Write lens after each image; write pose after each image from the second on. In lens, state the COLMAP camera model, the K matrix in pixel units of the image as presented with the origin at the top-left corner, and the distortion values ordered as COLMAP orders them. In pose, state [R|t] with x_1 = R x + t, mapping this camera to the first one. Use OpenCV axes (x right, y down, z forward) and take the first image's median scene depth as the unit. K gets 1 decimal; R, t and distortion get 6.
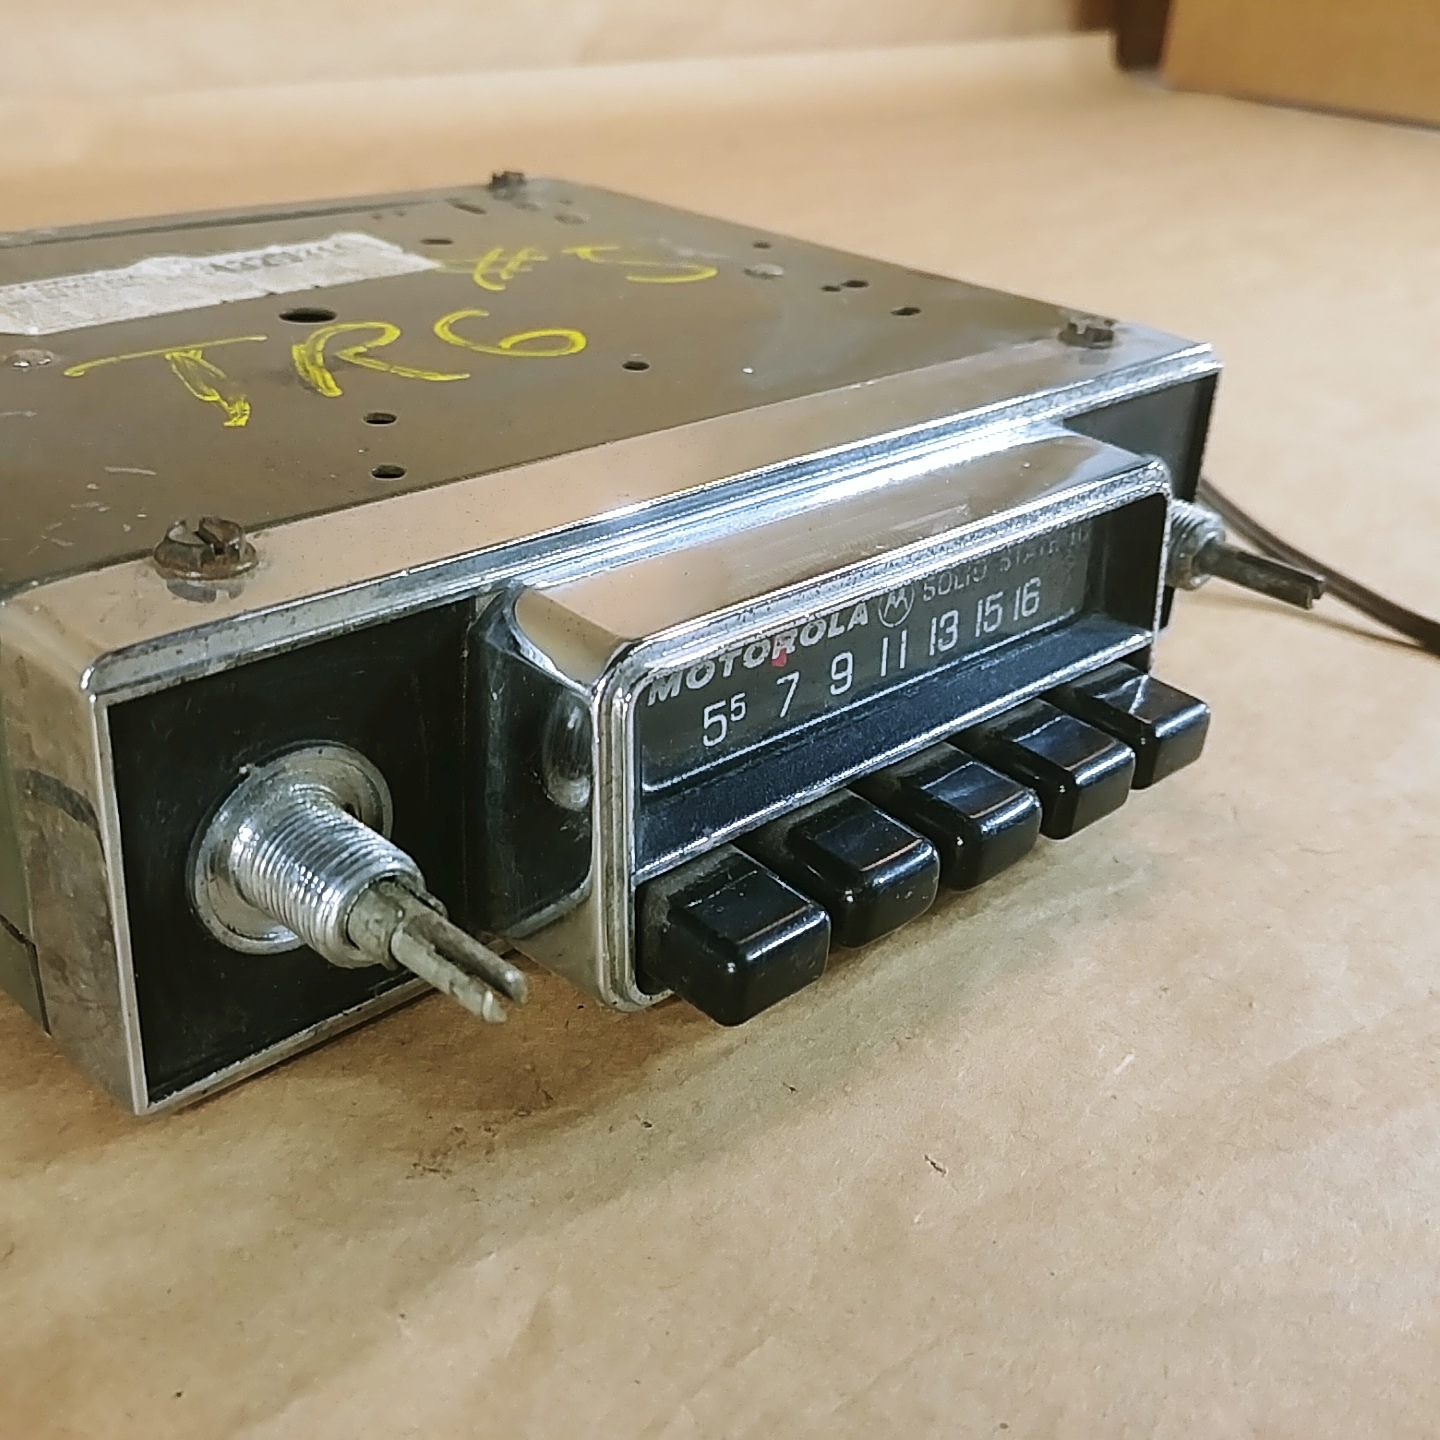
lens RADIAL K [[1669.5, 0, 720.0], [0, 1669.5, 720.0], [0, 0, 1]] dist [0.198410, -0.524611]
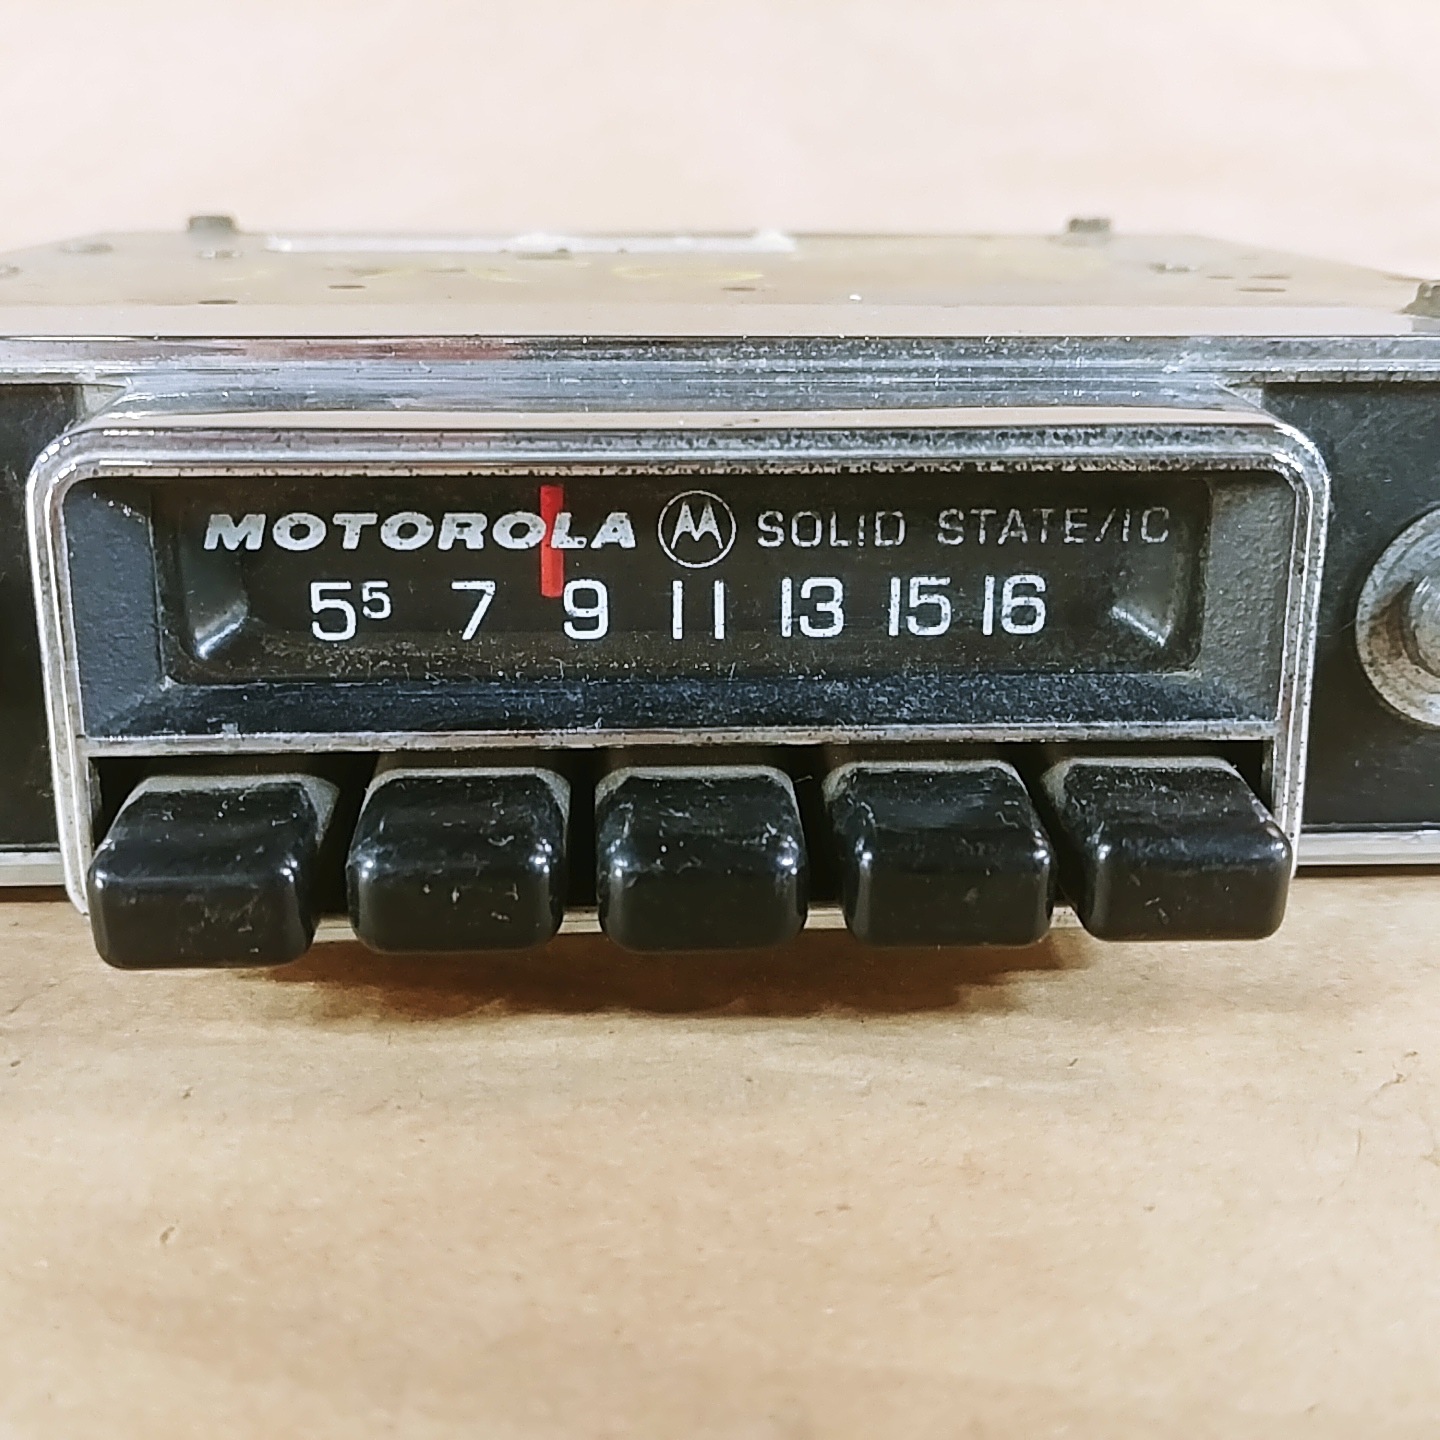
lens RADIAL K [[1669.5, 0, 720.0], [0, 1669.5, 720.0], [0, 0, 1]] dist [0.198410, -0.524611]
pose [[0.750250, 0.162556, -0.640860, 0.571383], [-0.271939, 0.959387, -0.075006, 0.054168], [0.602640, 0.230548, 0.763985, 0.496385]]
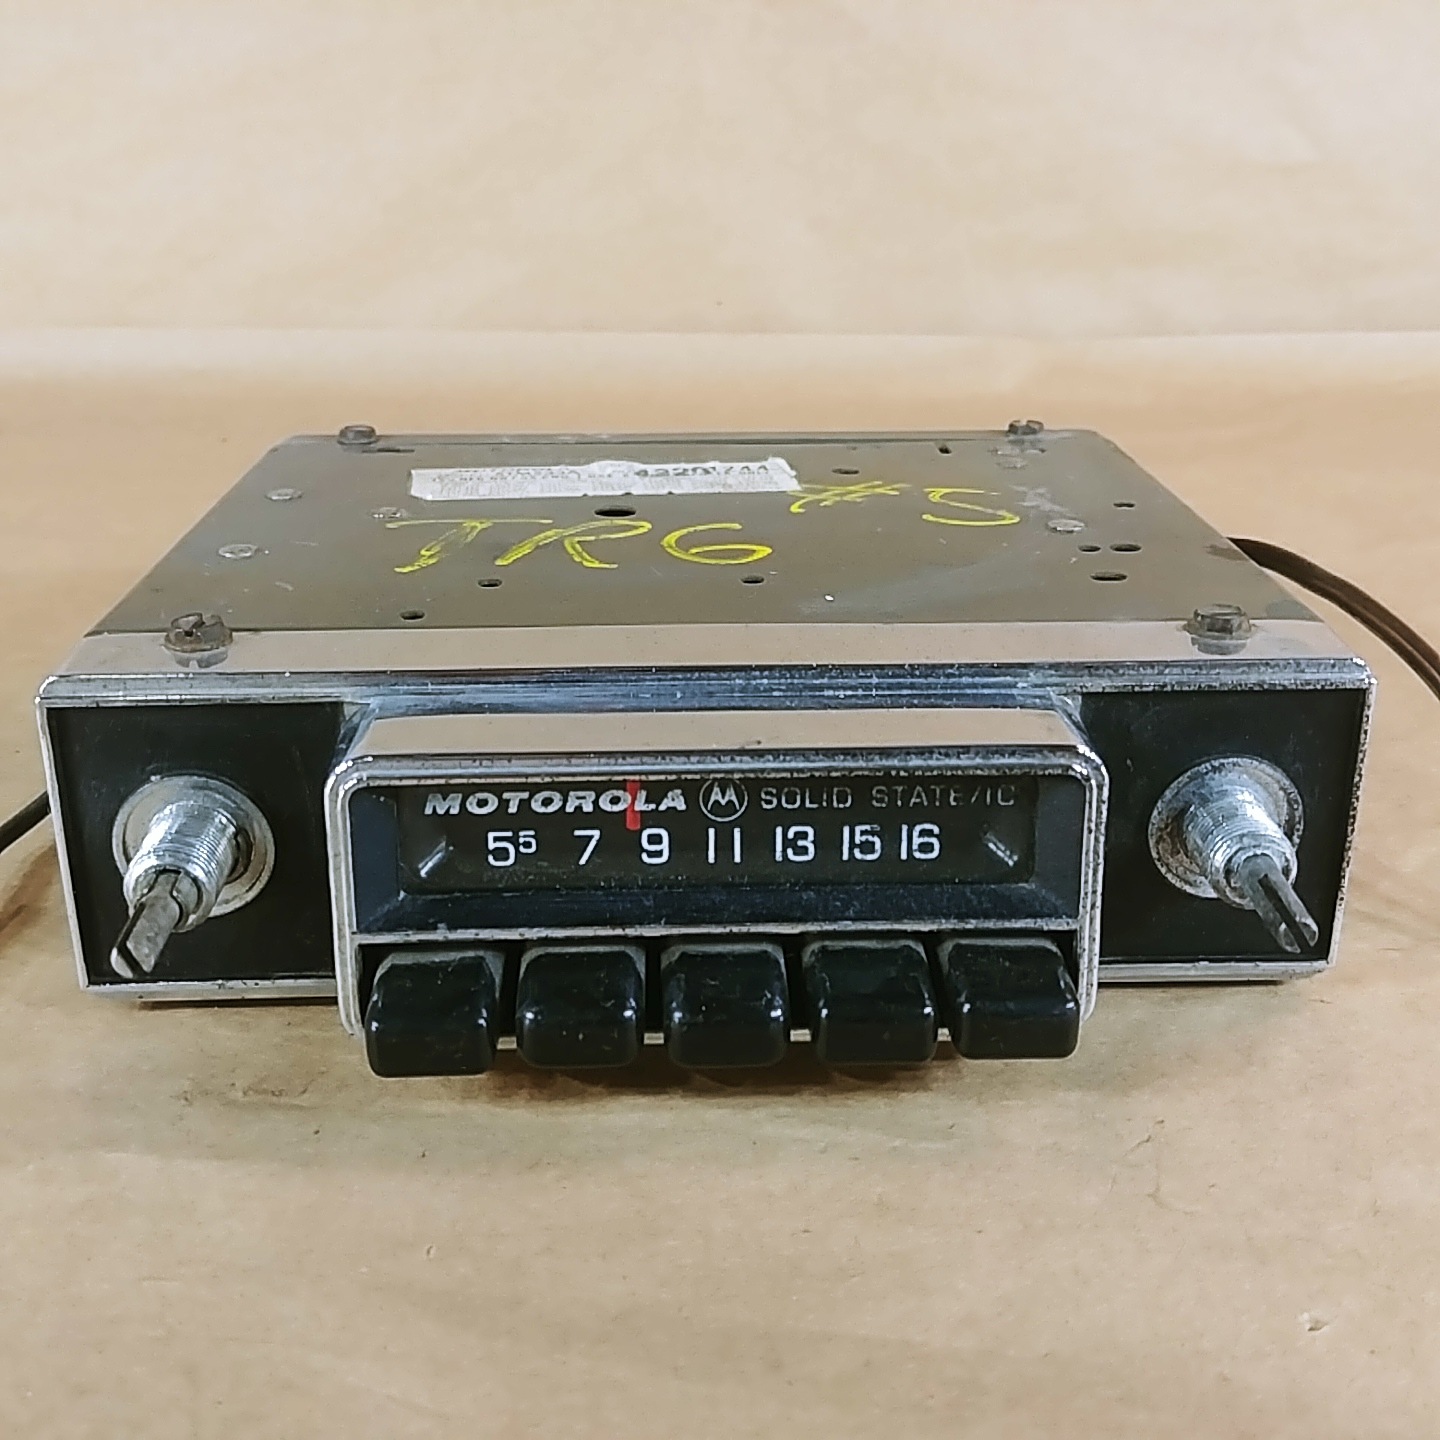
lens RADIAL K [[1646.1, 0, 727.4], [0, 1646.1, 712.8], [0, 0, 1]] dist [0.246471, -0.608821]
pose [[0.741945, 0.191282, -0.642596, 0.813050], [-0.273199, 0.961514, -0.029222, -0.095300], [0.612275, 0.197237, 0.765648, 0.139985]]
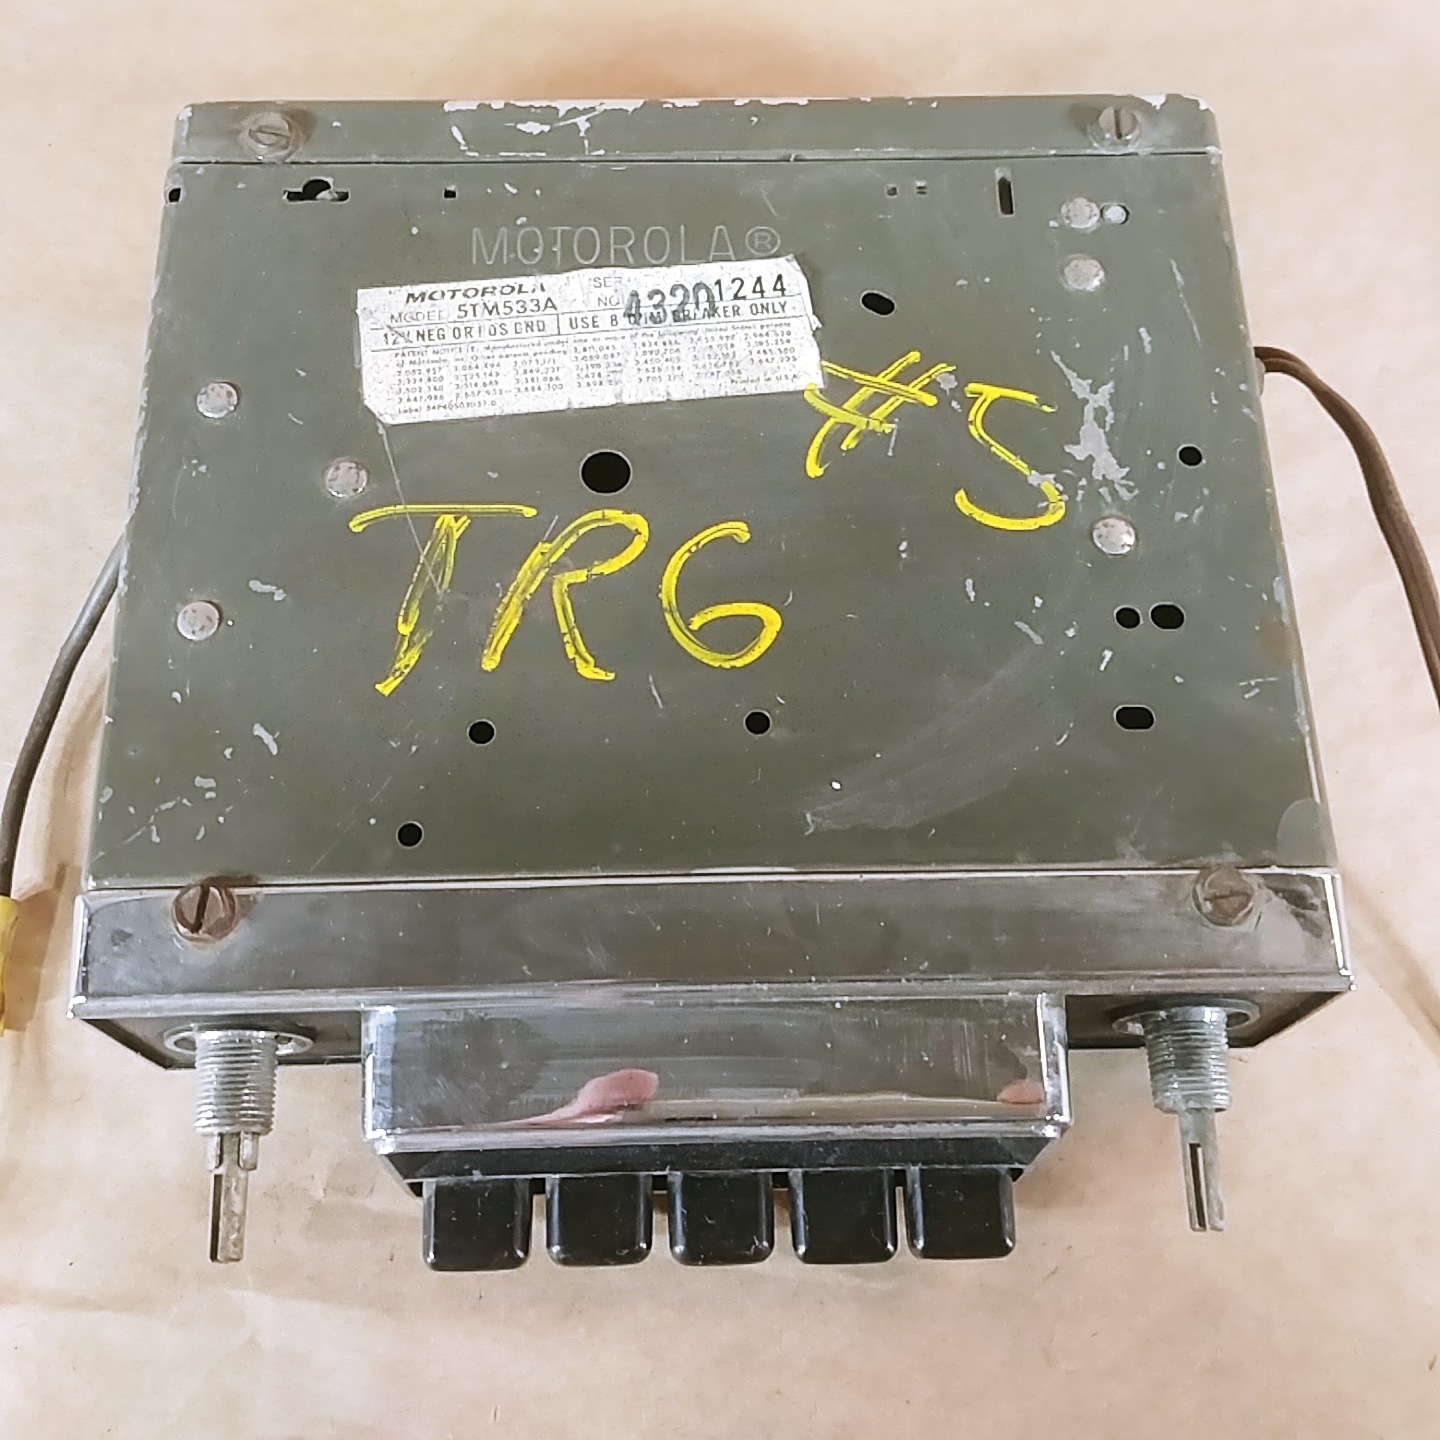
lens RADIAL K [[1669.5, 0, 720.0], [0, 1669.5, 720.0], [0, 0, 1]] dist [0.198410, -0.524611]
pose [[0.734715, 0.607865, -0.301155, 0.308620], [-0.292457, 0.684384, 0.667897, -1.095607], [0.612098, -0.402639, 0.680602, 0.267464]]
